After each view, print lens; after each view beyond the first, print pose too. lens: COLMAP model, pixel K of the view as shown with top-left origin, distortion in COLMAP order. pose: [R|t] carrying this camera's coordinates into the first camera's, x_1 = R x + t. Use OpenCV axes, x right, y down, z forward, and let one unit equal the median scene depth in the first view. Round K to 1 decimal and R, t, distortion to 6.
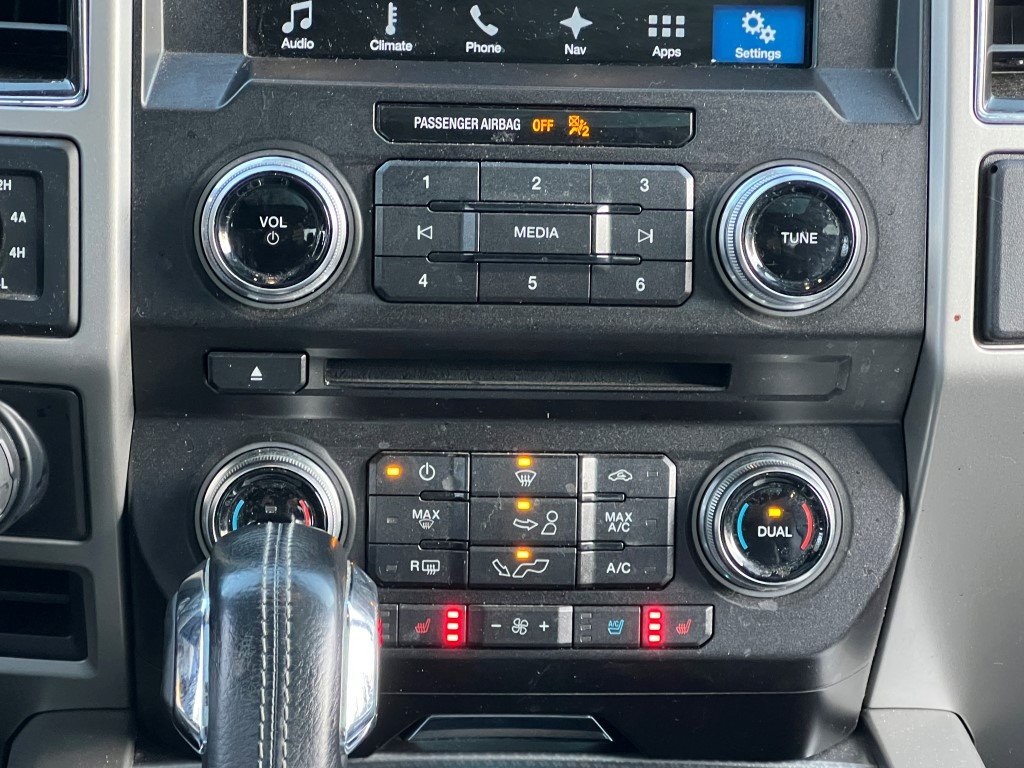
lens RADIAL K [[2849.8, 0, 532.9], [0, 2849.8, 386.3], [0, 0, 1]] dist [0.039900, 0.000000]
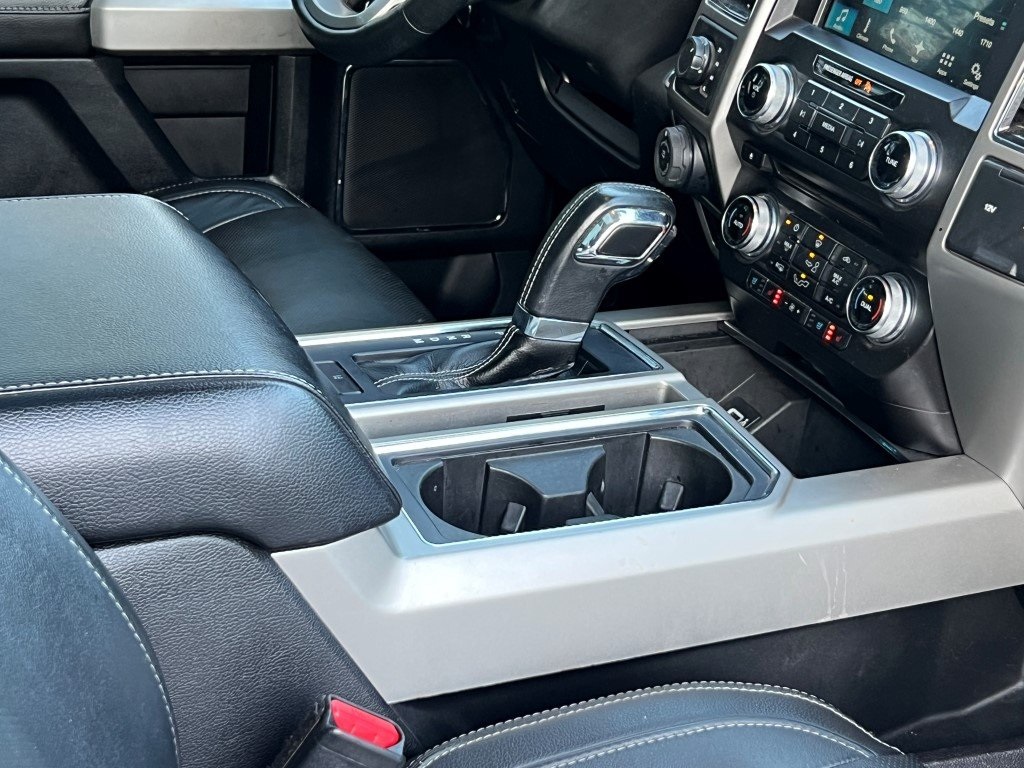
lens RADIAL K [[1802.6, 0, 511.7], [0, 1802.6, 377.9], [0, 0, 1]] dist [0.187055, 0.000000]
pose [[0.345797, 0.377033, -0.859227, 1.135973], [-0.377077, 0.894359, 0.240694, -0.120547], [0.859207, 0.240764, 0.451437, 0.204004]]
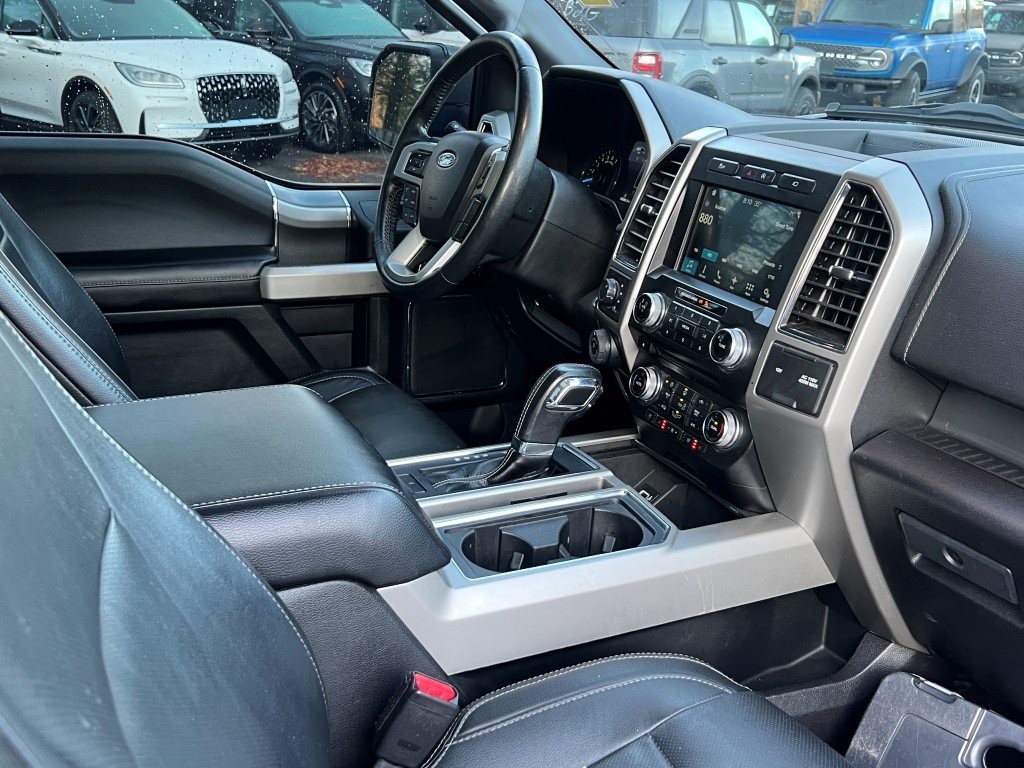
lens RADIAL K [[1085.1, 0, 518.3], [0, 1085.1, 390.3], [0, 0, 1]] dist [0.172765, 0.000000]
pose [[0.365349, 0.291138, -0.884171, 1.184618], [-0.334376, 0.927484, 0.167233, -0.138410], [0.868742, 0.234547, 0.436205, 0.182158]]
